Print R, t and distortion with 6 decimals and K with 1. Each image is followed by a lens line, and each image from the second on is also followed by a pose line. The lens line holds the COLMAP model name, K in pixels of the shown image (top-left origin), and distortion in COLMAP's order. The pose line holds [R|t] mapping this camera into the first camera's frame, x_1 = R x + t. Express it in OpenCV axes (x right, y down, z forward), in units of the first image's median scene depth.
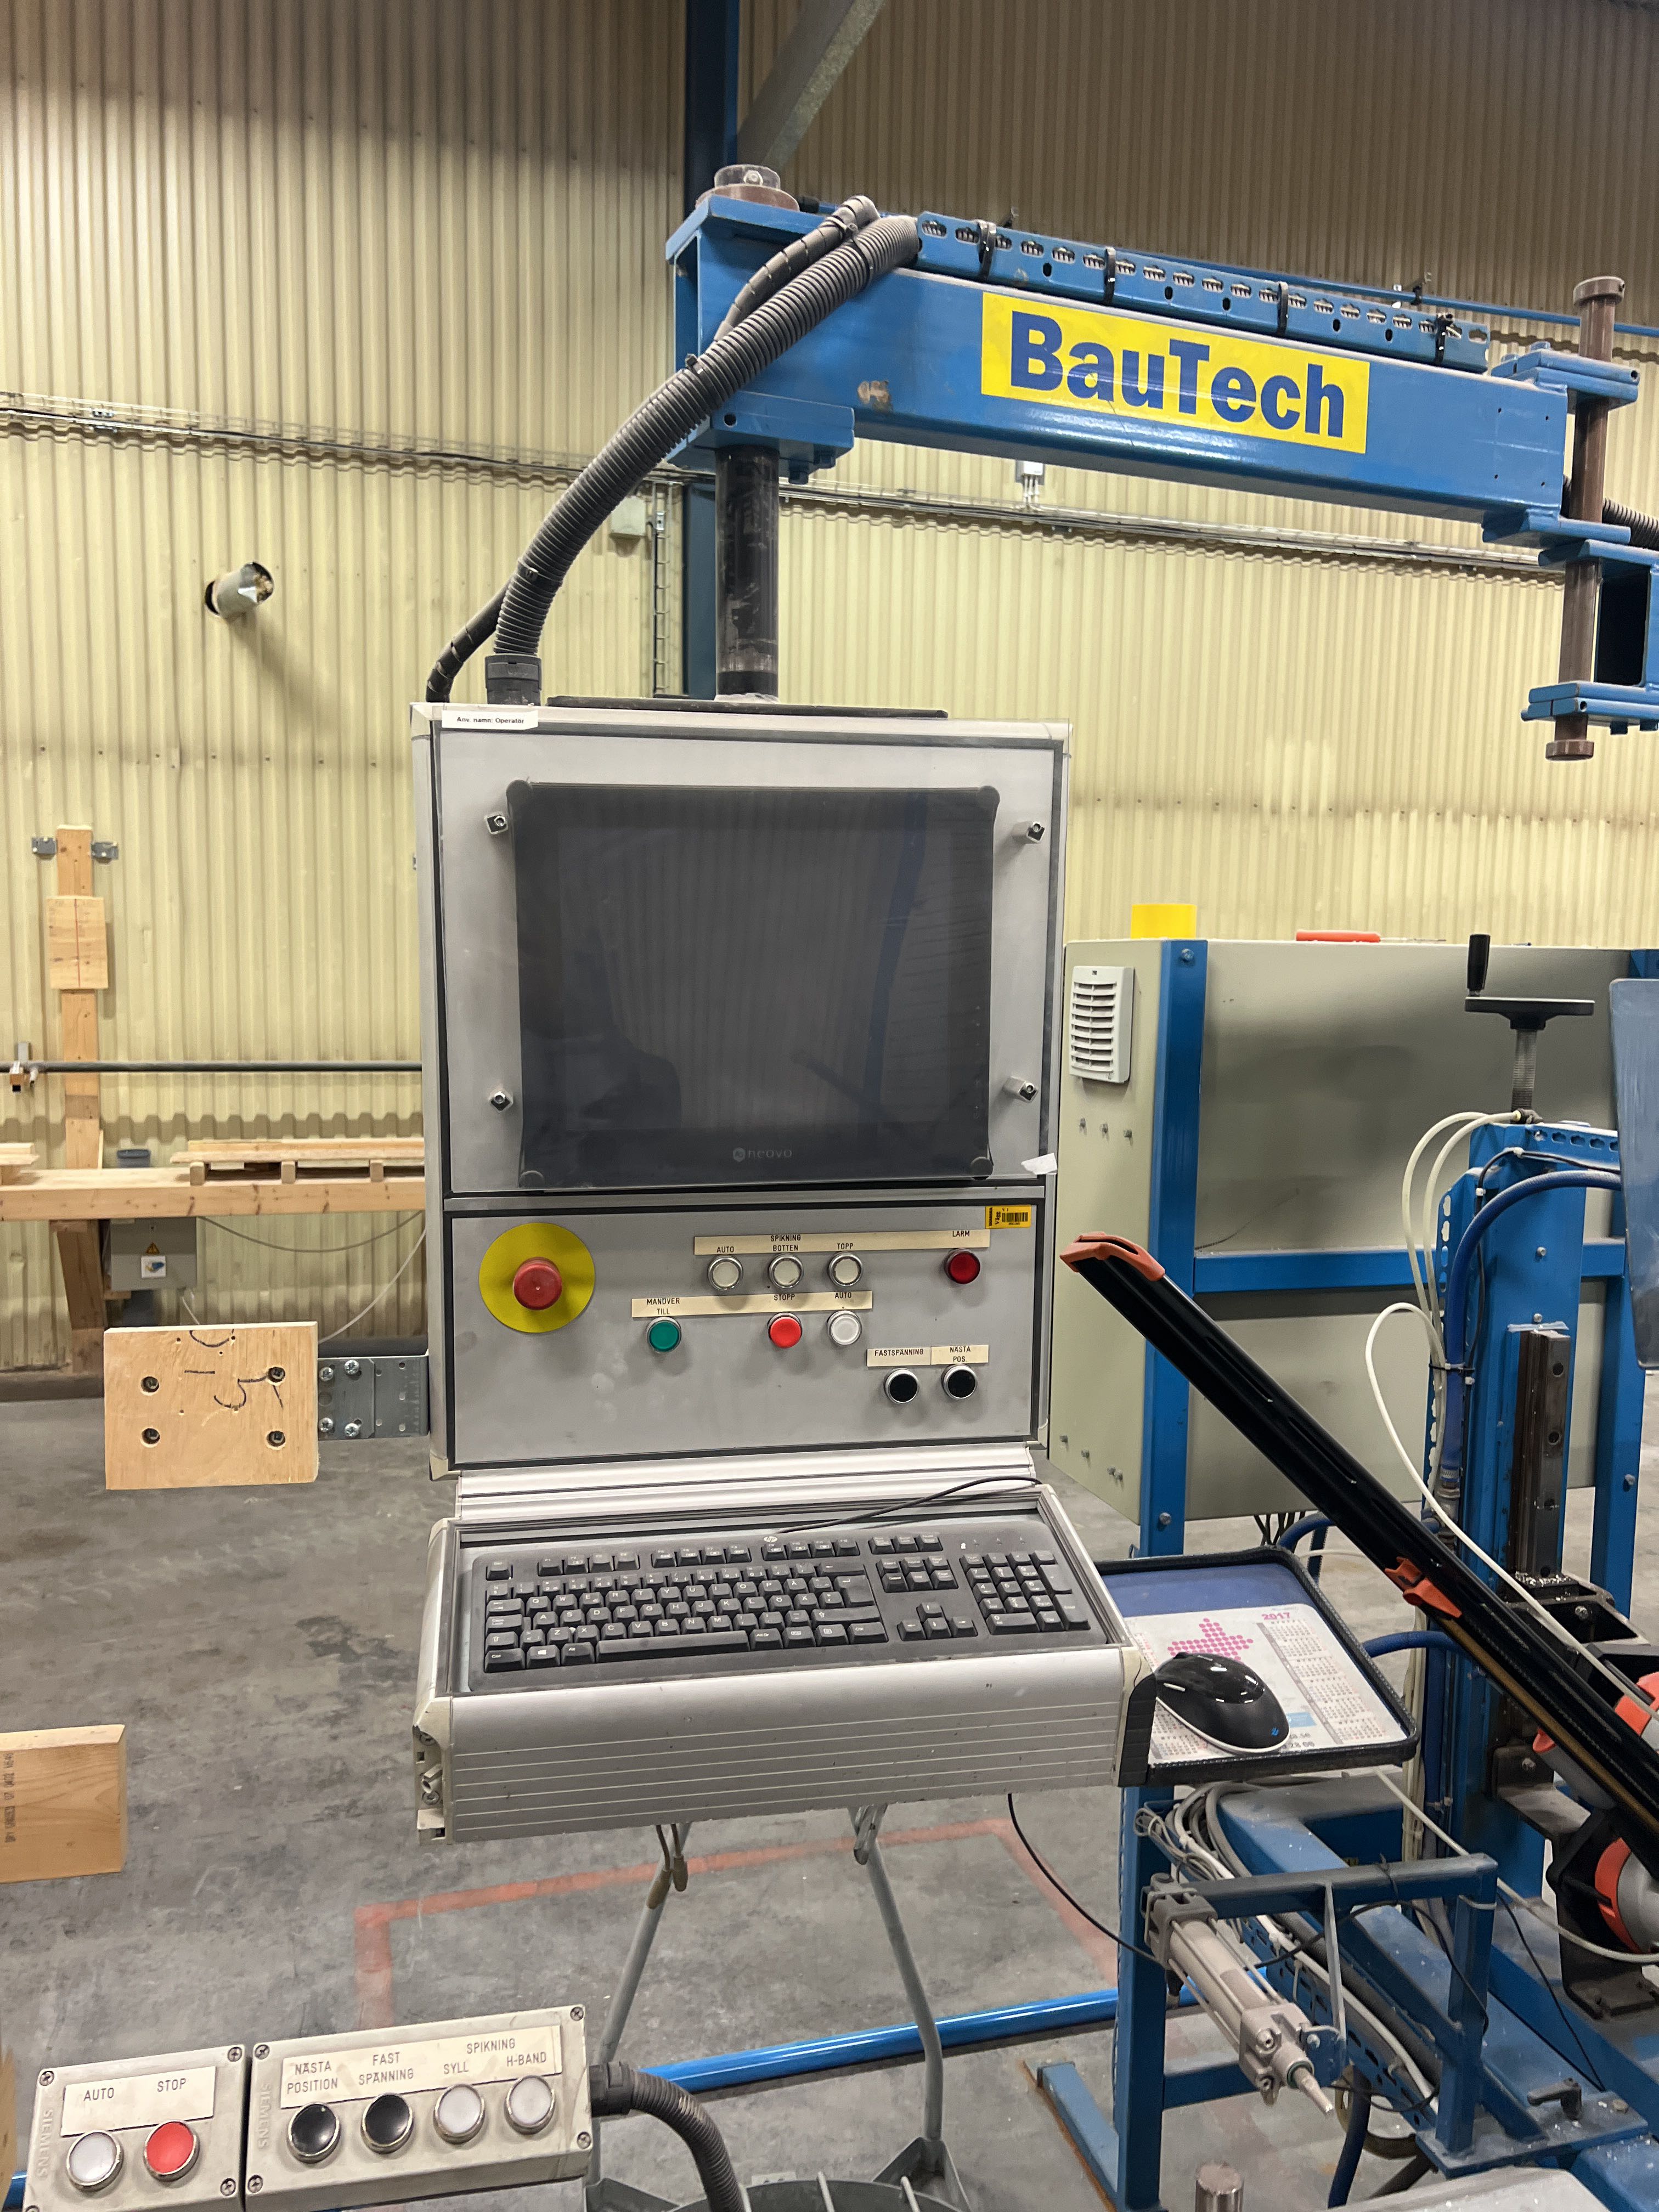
lens RADIAL K [[1677.7, 0, 831.9], [0, 1677.7, 1128.5], [0, 0, 1]] dist [0.052389, -0.056388]
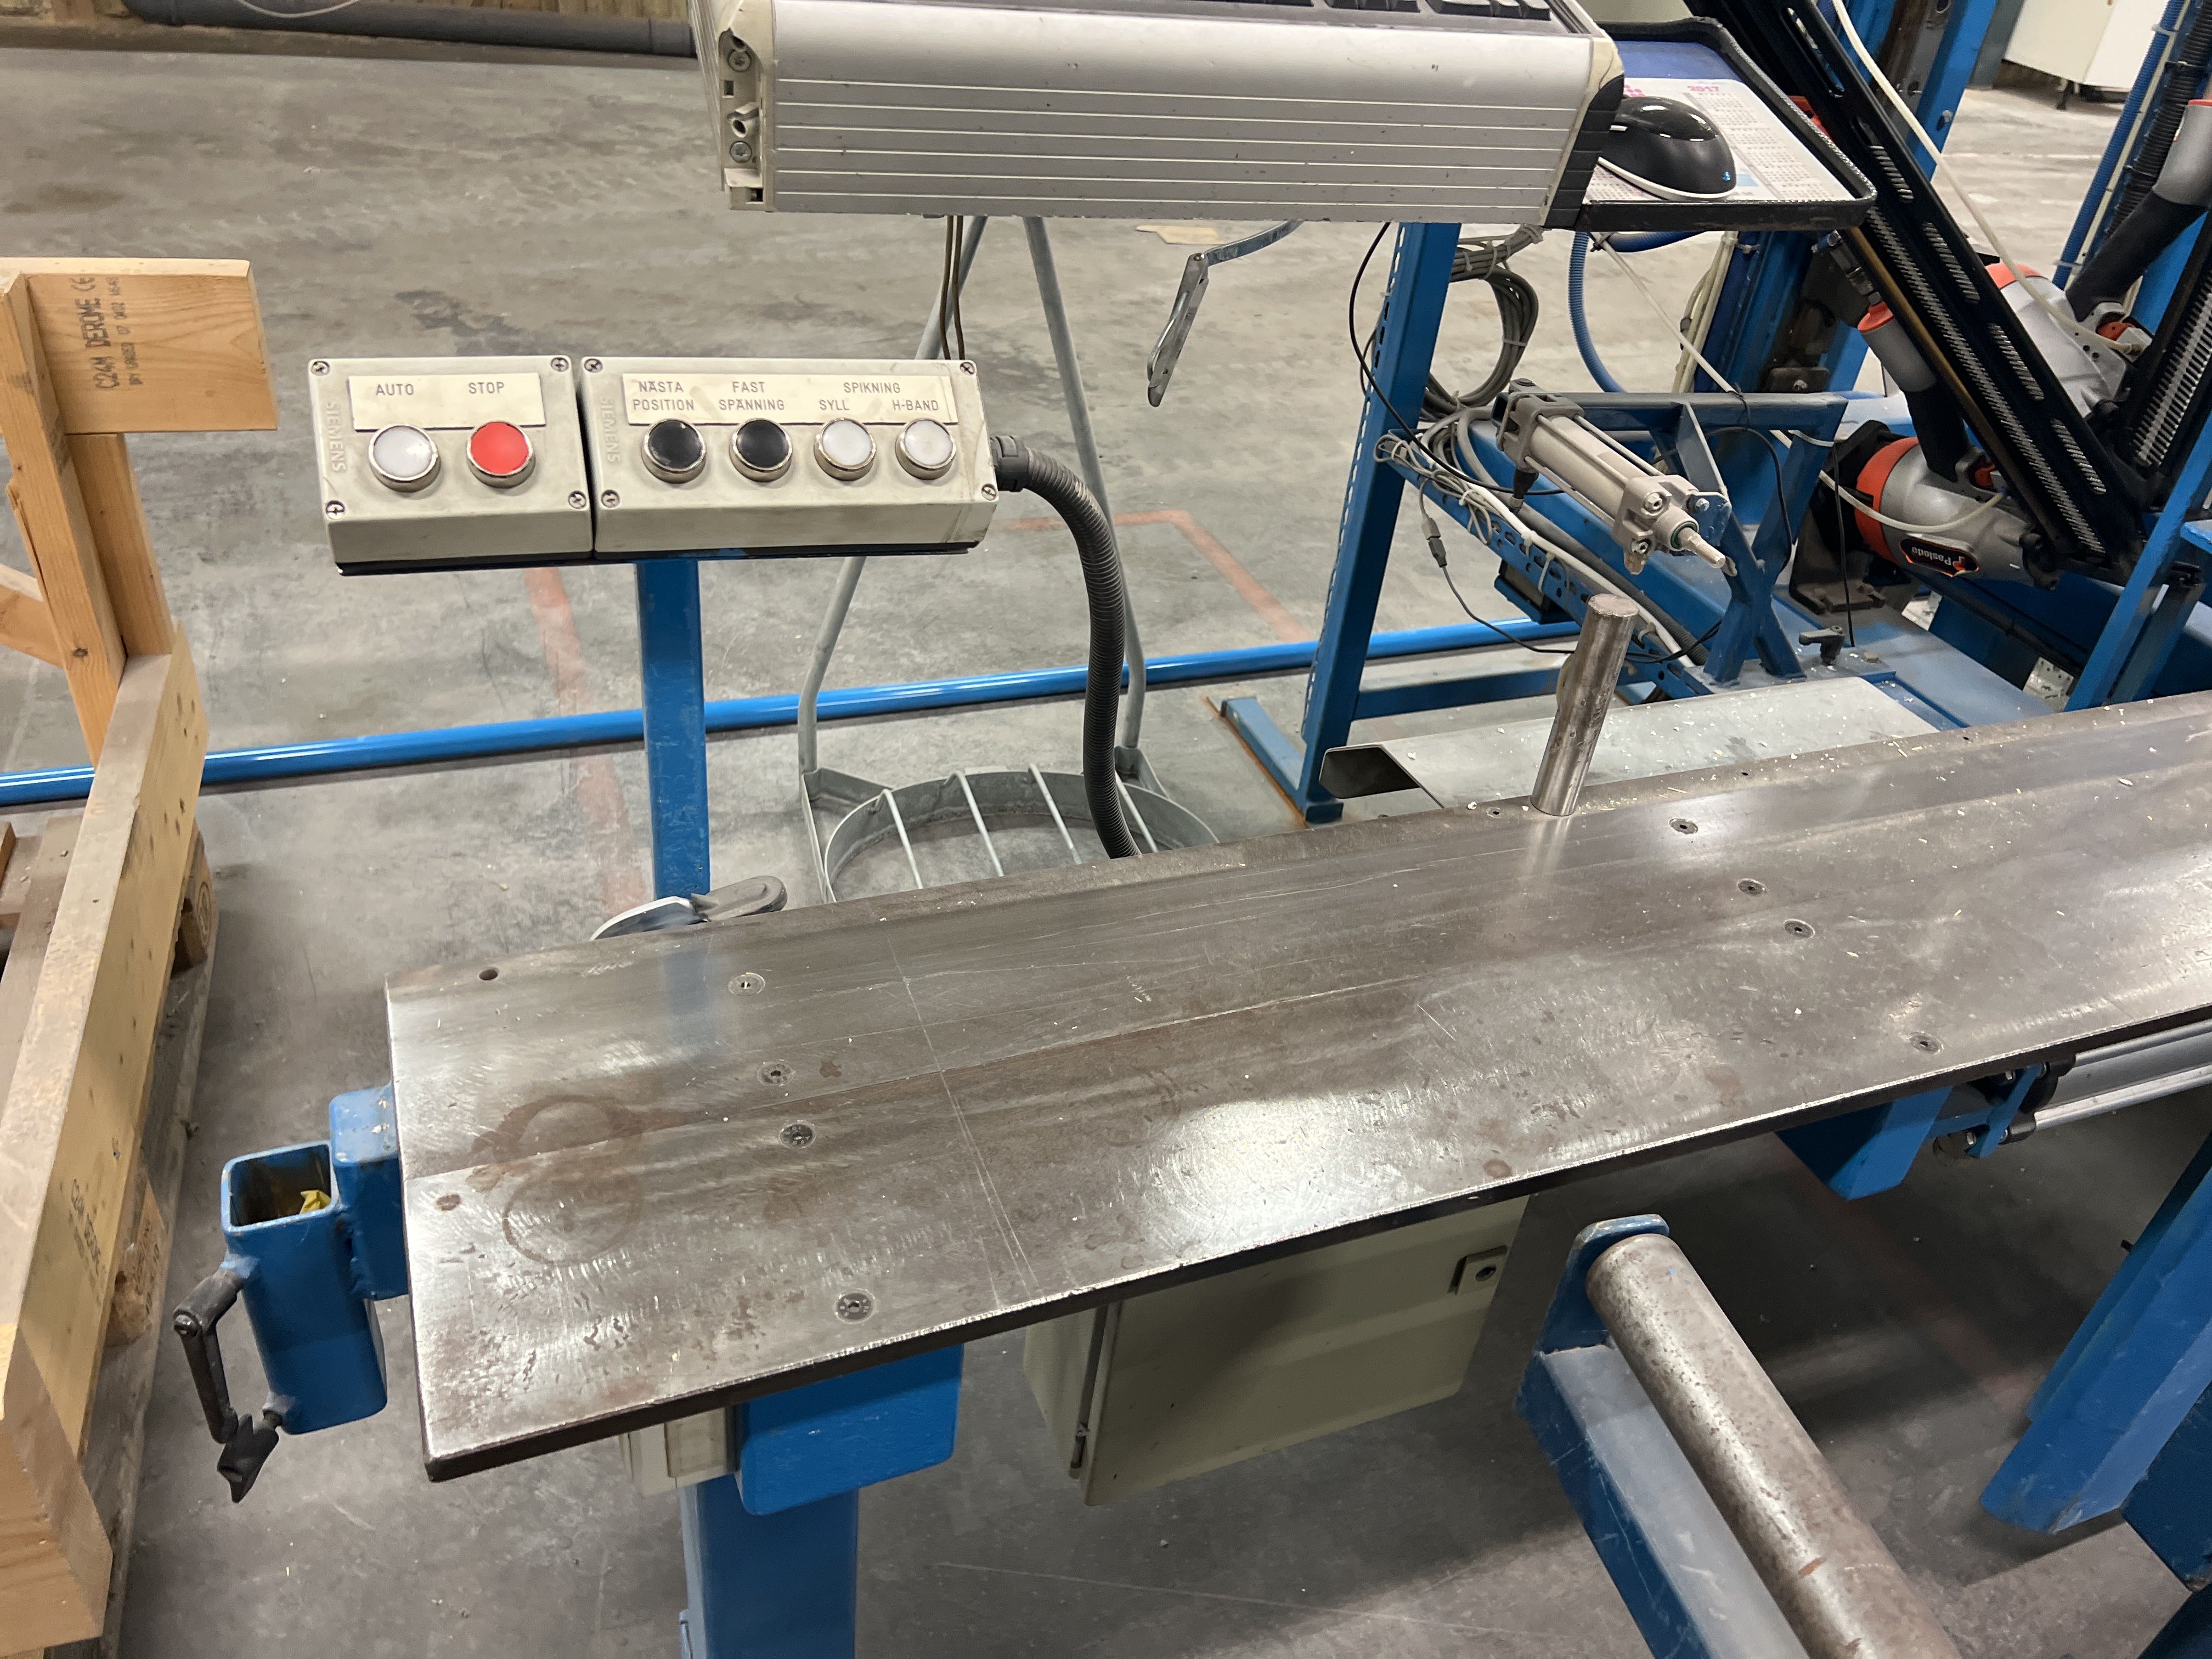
lens RADIAL K [[1677.7, 0, 1154.0], [0, 1677.7, 838.3], [0, 0, 1]] dist [0.052389, -0.056388]
pose [[0.990060, 0.016078, 0.139720, -0.064534], [-0.083106, 0.868330, 0.488975, 0.115840], [-0.113462, -0.495726, 0.861035, 0.057922]]
